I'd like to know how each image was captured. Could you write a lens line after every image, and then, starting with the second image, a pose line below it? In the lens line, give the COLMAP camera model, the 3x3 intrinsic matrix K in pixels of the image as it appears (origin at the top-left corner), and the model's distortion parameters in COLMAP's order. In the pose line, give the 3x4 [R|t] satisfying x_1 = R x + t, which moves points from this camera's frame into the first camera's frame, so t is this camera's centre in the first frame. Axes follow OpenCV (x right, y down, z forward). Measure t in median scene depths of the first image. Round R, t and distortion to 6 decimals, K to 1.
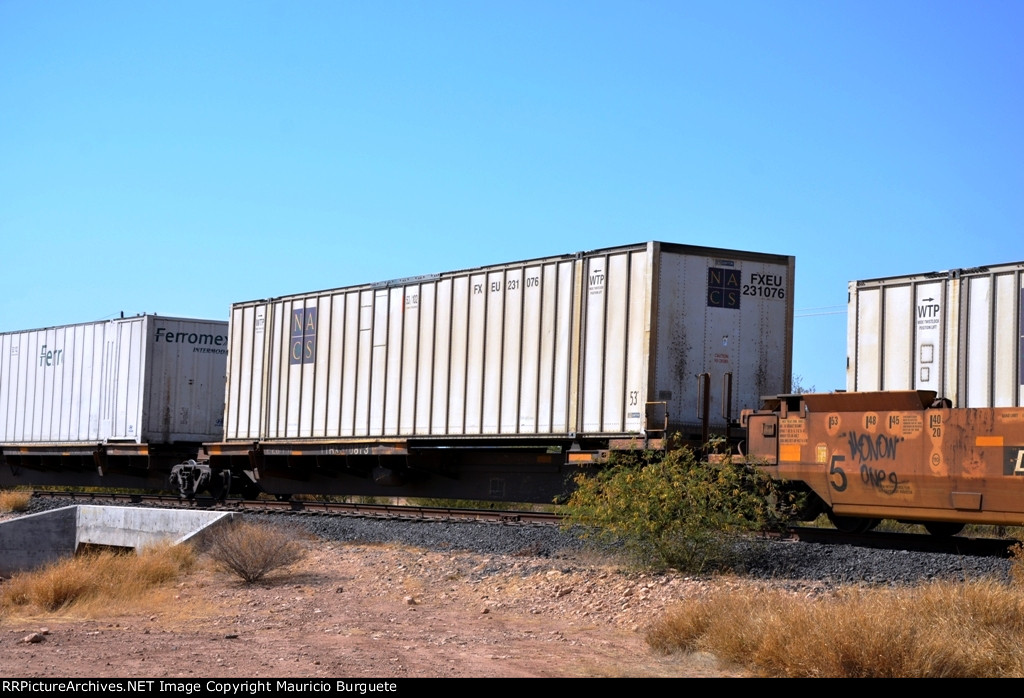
lens RADIAL K [[2155.8, 0, 512.0], [0, 2155.8, 349.0], [0, 0, 1]] dist [0.458608, -0.083595]
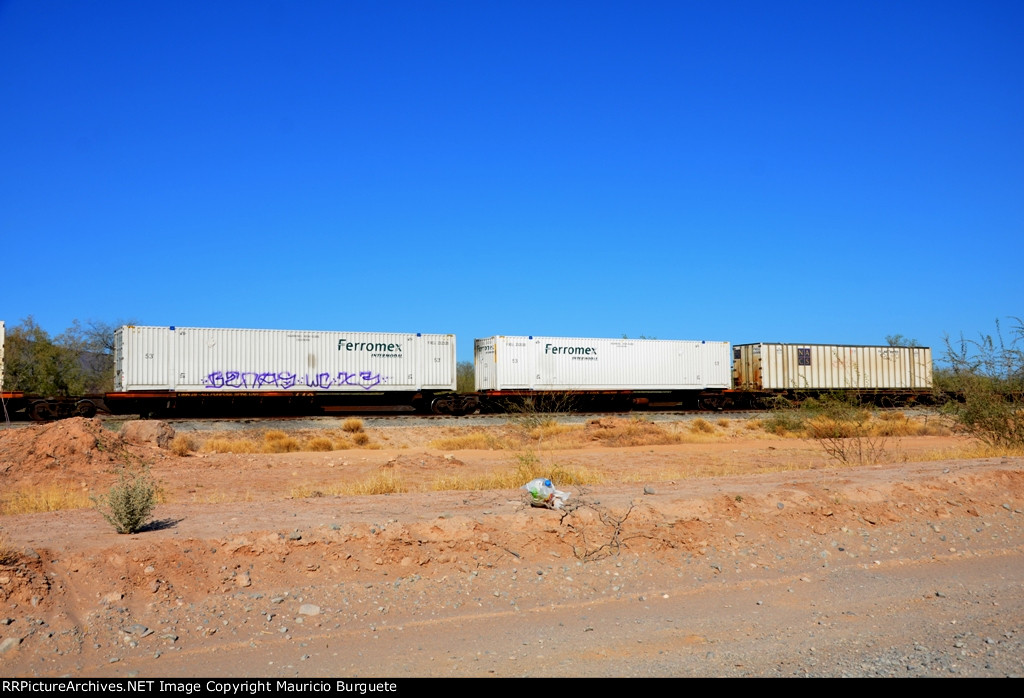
lens RADIAL K [[1057.7, 0, 512.0], [0, 1057.7, 349.0], [0, 0, 1]] dist [-0.001715, 0.116369]
pose [[-0.014319, 0.021231, 0.999672, -1.973670], [-0.053599, 0.998321, -0.021970, 0.047790], [-0.998460, -0.053896, -0.013157, 1.704798]]
